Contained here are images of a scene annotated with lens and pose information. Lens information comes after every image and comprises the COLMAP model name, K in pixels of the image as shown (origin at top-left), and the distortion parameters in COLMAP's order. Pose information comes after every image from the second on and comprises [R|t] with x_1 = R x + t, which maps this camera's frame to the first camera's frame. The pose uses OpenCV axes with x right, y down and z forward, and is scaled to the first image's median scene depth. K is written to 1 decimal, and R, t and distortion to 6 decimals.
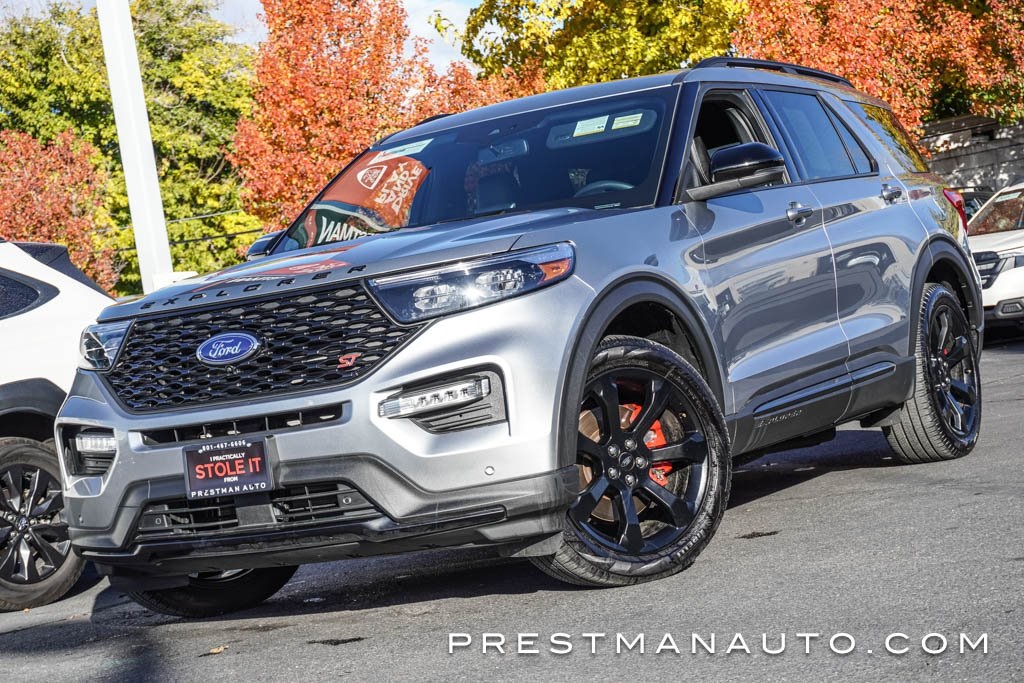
lens RADIAL K [[2118.1, 0, 512.0], [0, 2118.1, 341.5], [0, 0, 1]] dist [0.013109, 0.513434]
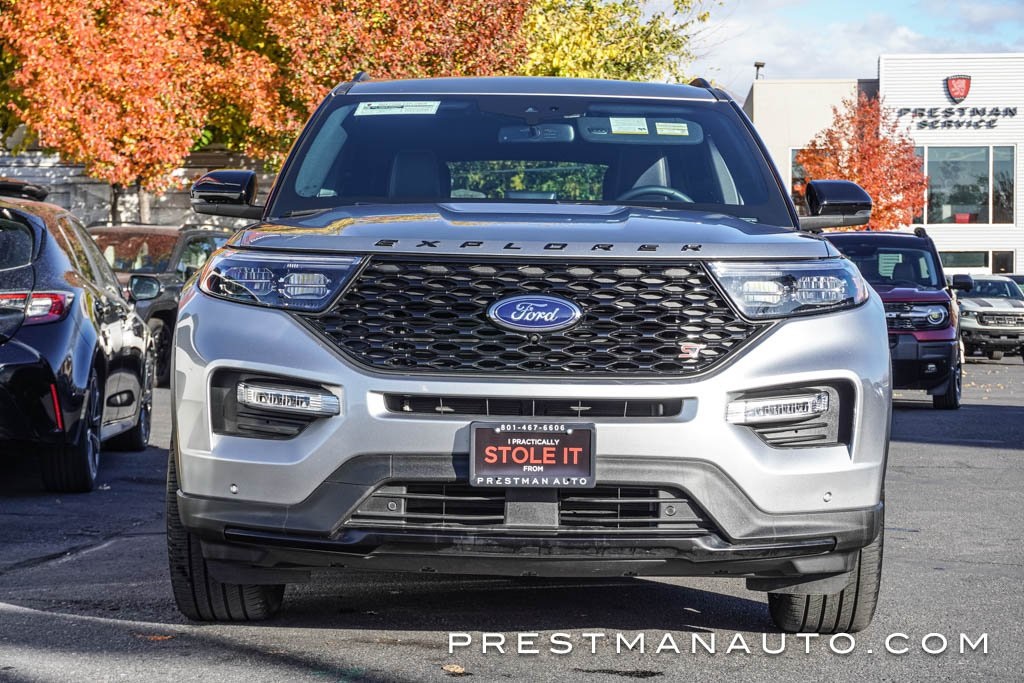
lens RADIAL K [[2118.1, 0, 512.0], [0, 2118.1, 341.5], [0, 0, 1]] dist [0.013109, 0.513434]
pose [[0.858290, 0.153950, 0.489528, -0.140844], [-0.144928, 0.987825, -0.056557, 0.016143], [-0.492275, -0.022404, 0.870151, 0.069590]]
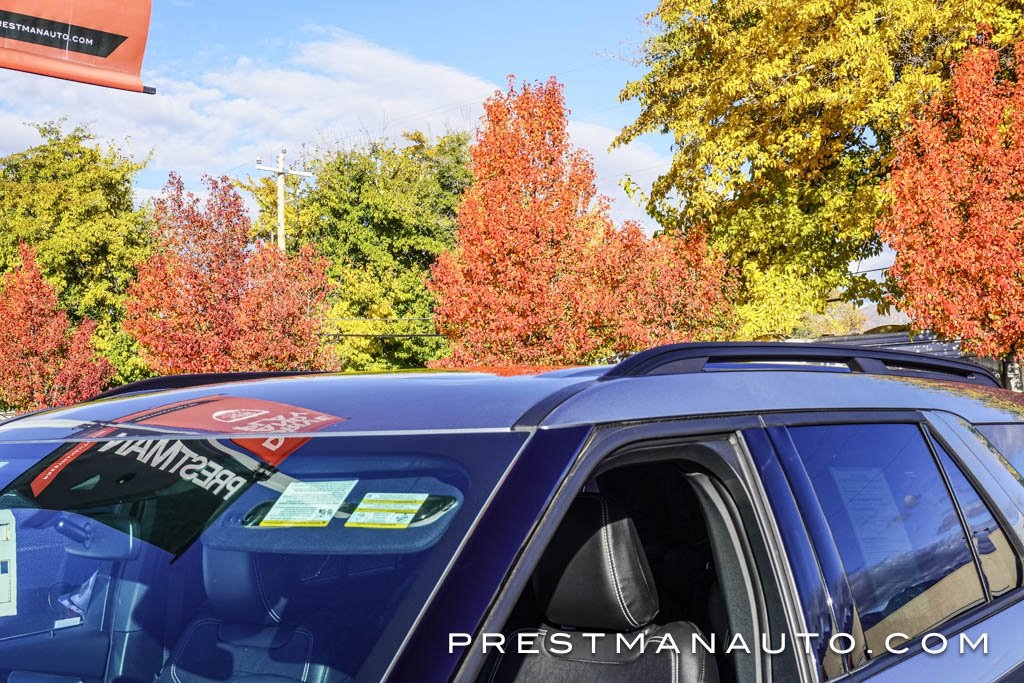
lens RADIAL K [[1492.3, 0, 512.0], [0, 1492.3, 341.5], [0, 0, 1]] dist [-0.000116, -0.054024]
pose [[0.984194, 0.107642, -0.140622, 0.034952], [-0.113076, 0.993096, -0.031221, -0.040350], [0.136290, 0.046629, 0.989571, 0.231125]]
